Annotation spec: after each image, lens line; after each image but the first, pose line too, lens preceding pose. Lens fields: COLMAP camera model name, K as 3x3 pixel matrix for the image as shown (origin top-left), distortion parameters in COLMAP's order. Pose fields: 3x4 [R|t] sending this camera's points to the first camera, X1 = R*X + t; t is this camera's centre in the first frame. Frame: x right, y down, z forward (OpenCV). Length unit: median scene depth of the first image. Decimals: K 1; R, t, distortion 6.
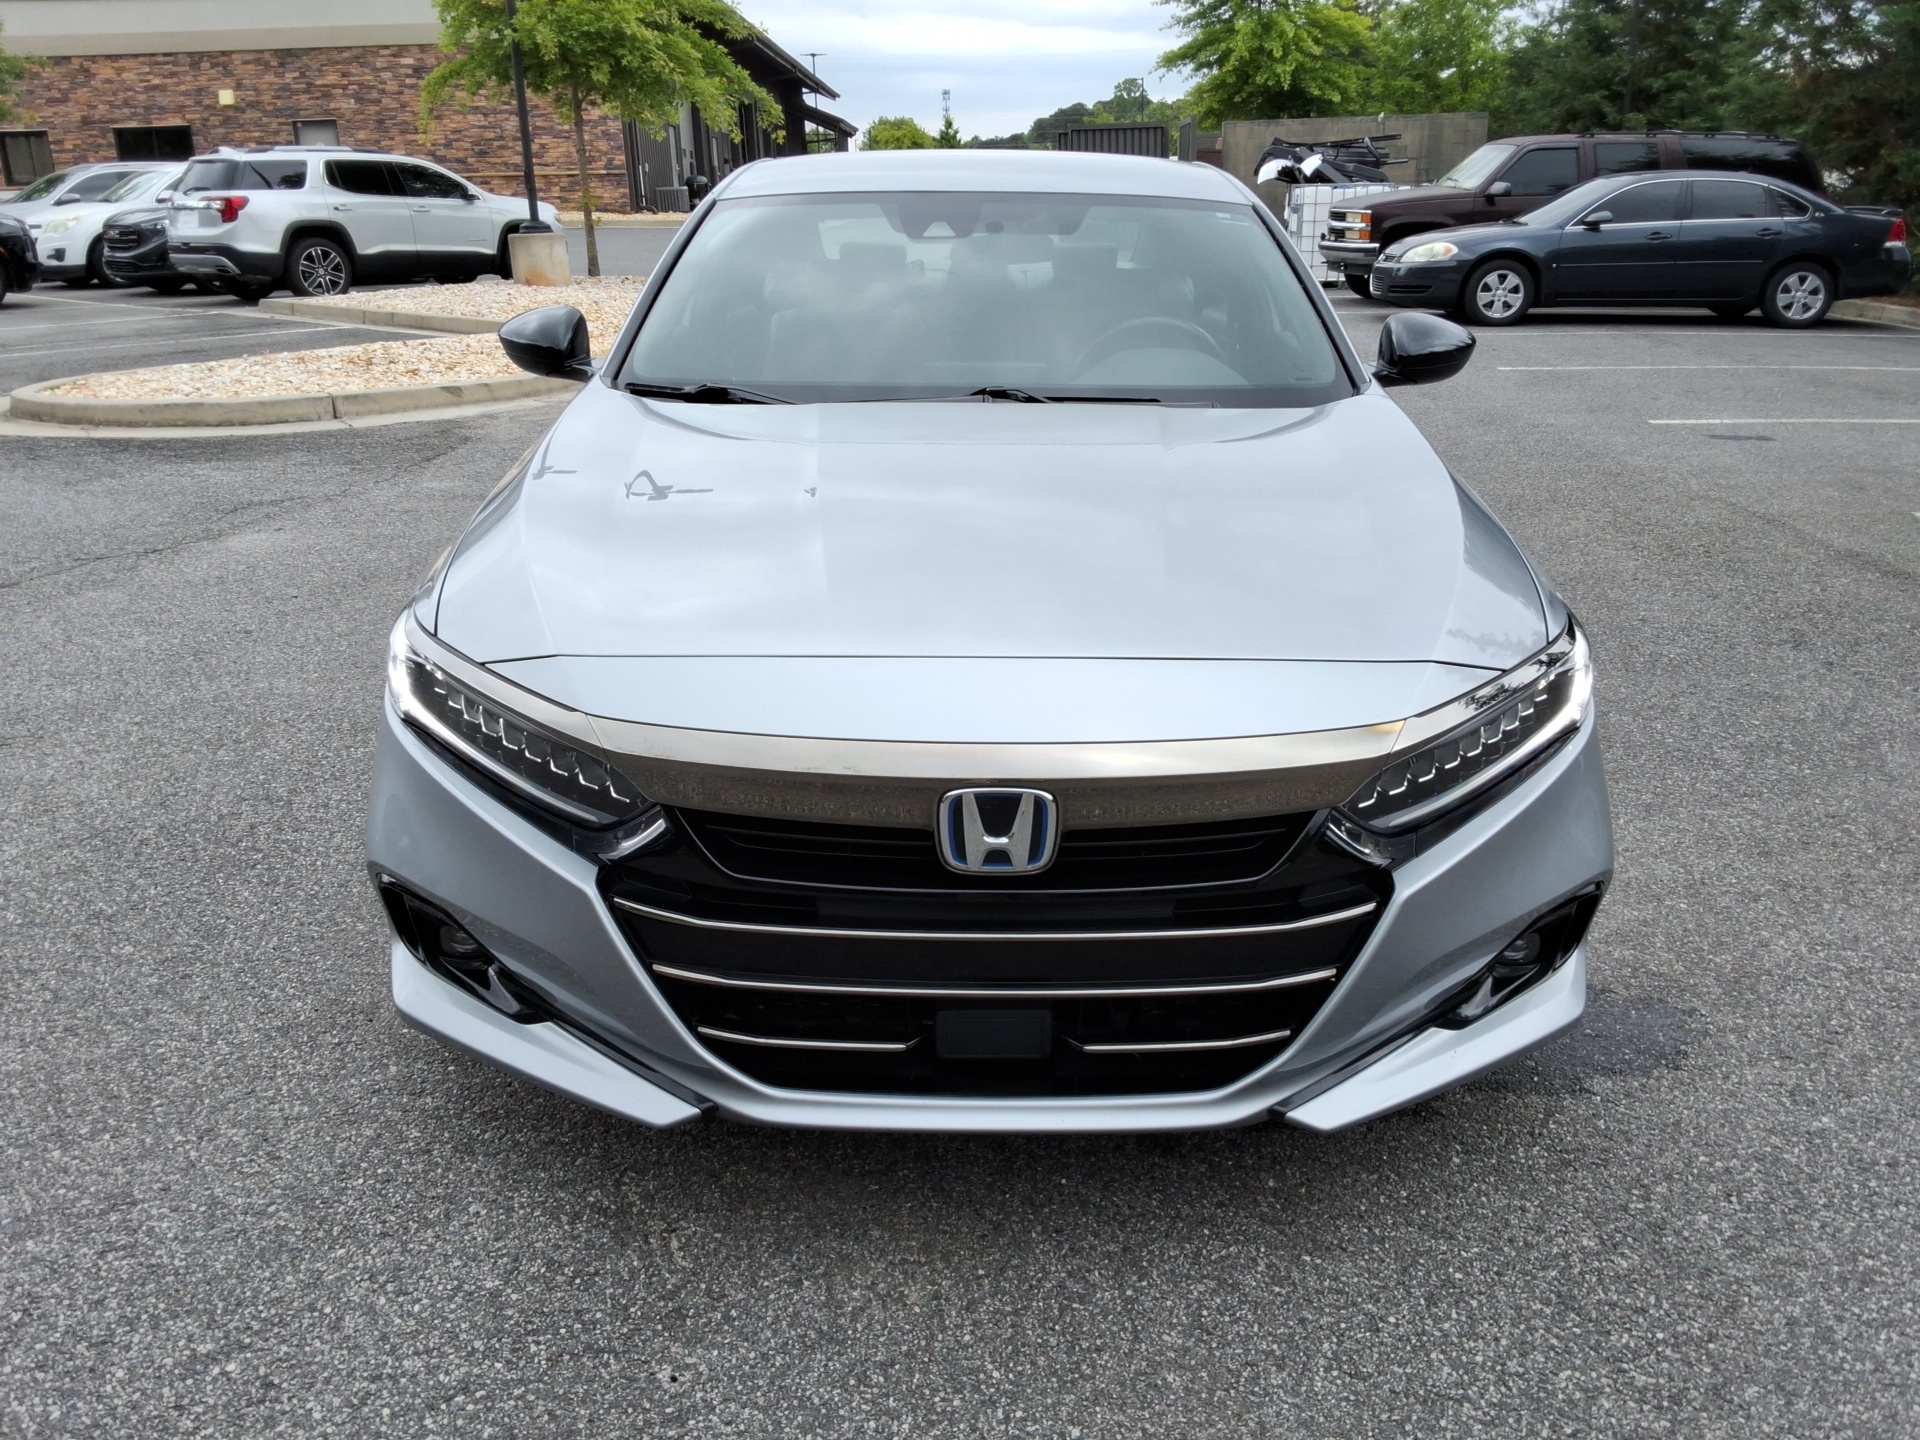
lens RADIAL K [[1584.9, 0, 948.8], [0, 1584.9, 651.7], [0, 0, 1]] dist [0.070018, -0.094120]
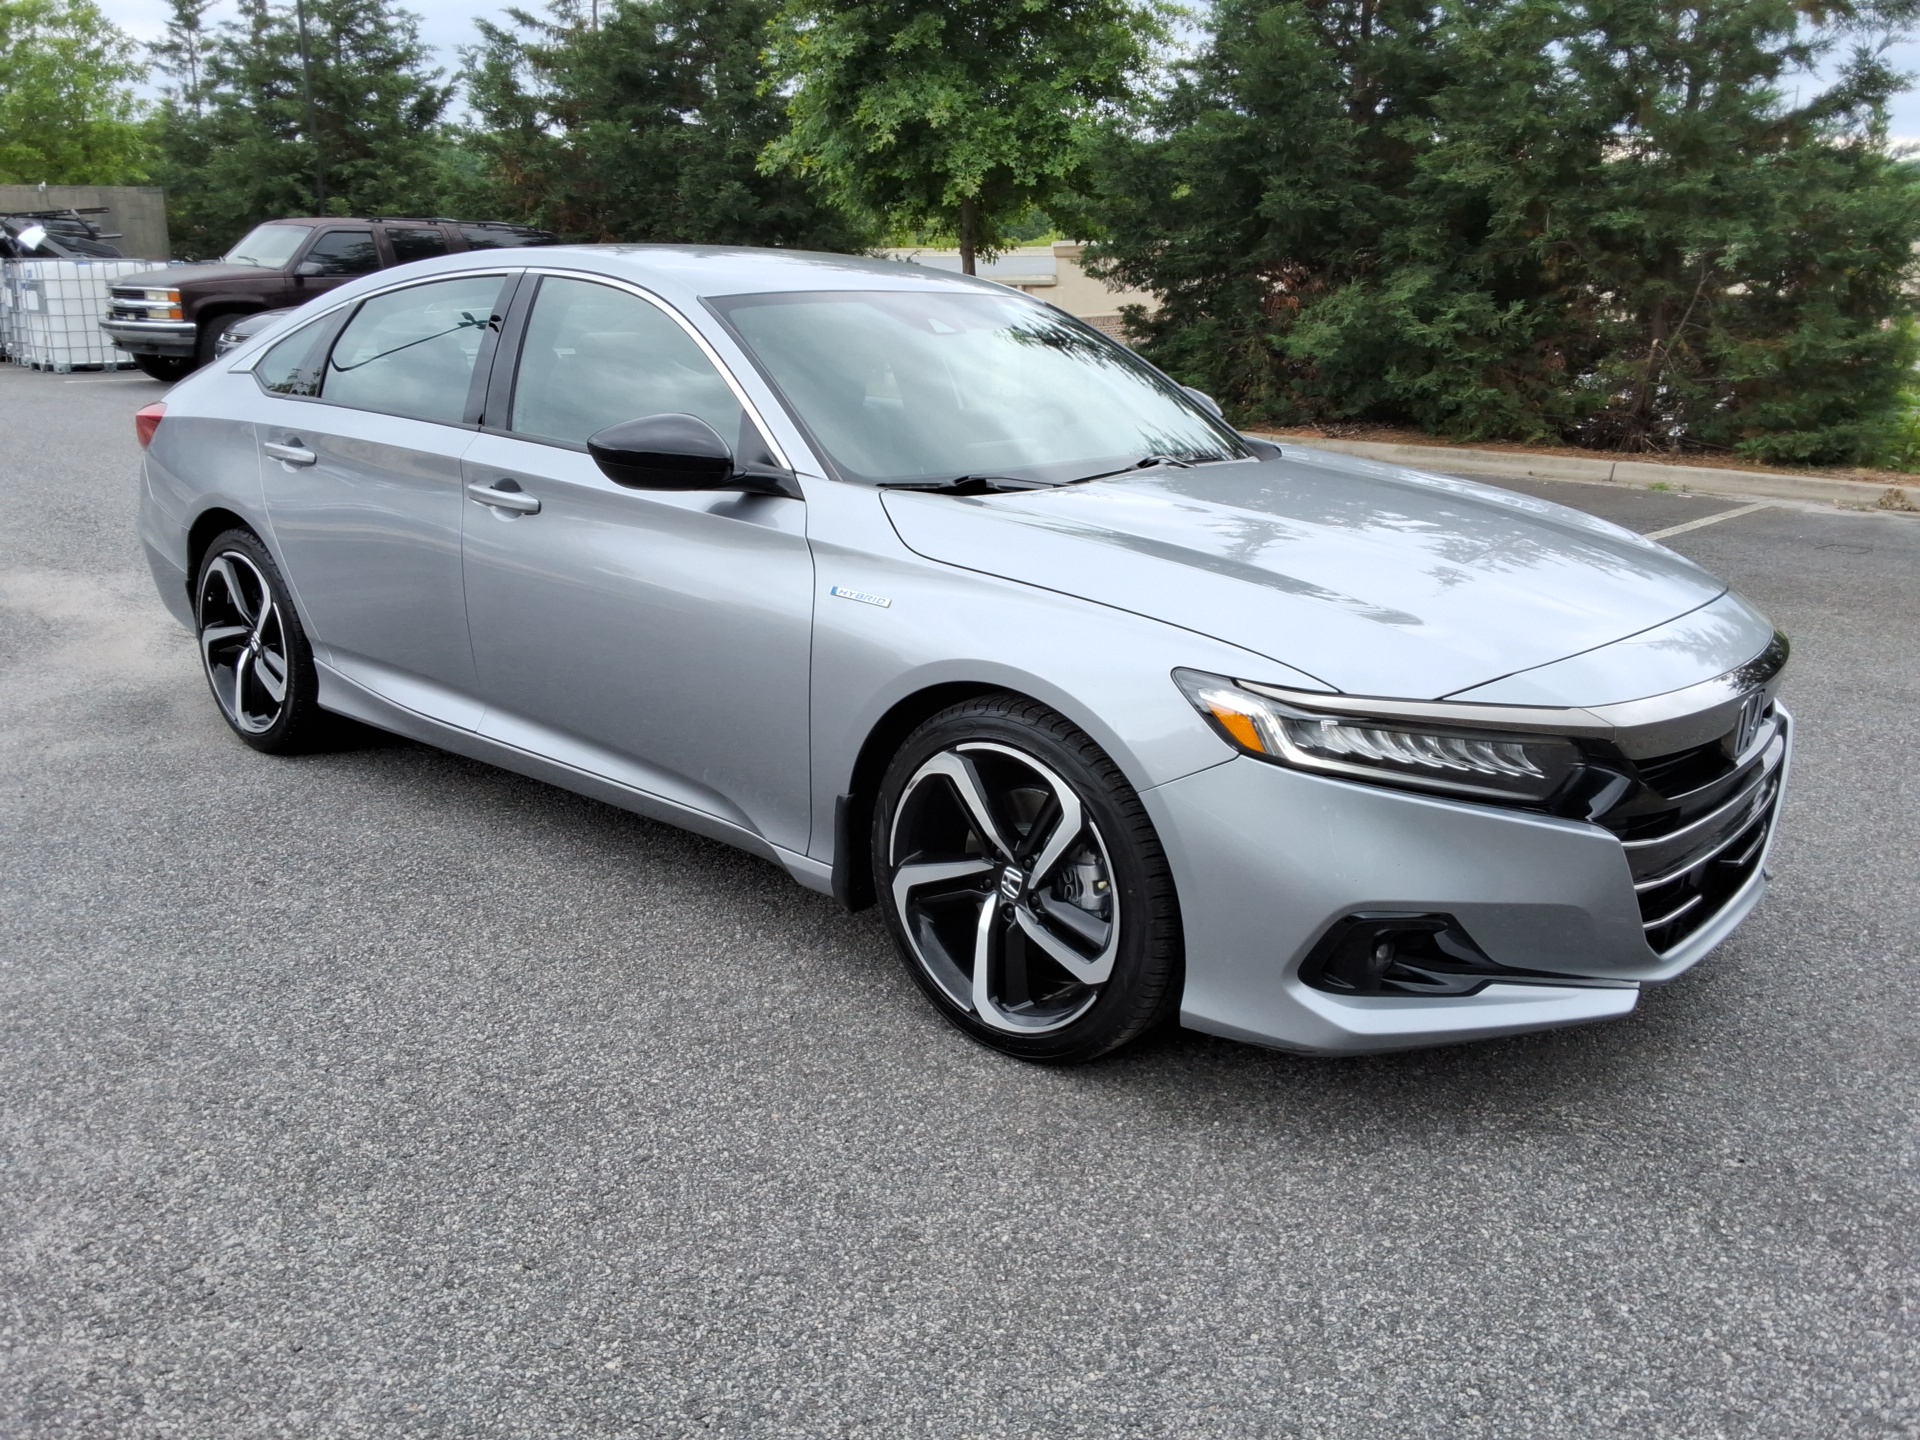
lens RADIAL K [[1550.0, 0, 981.6], [0, 1550.0, 693.6], [0, 0, 1]] dist [0.115196, -0.185519]
pose [[0.645667, -0.184965, 0.740879, -0.137648], [0.197334, 0.977681, 0.072109, -0.014824], [-0.737681, 0.099642, 0.667756, 0.048888]]
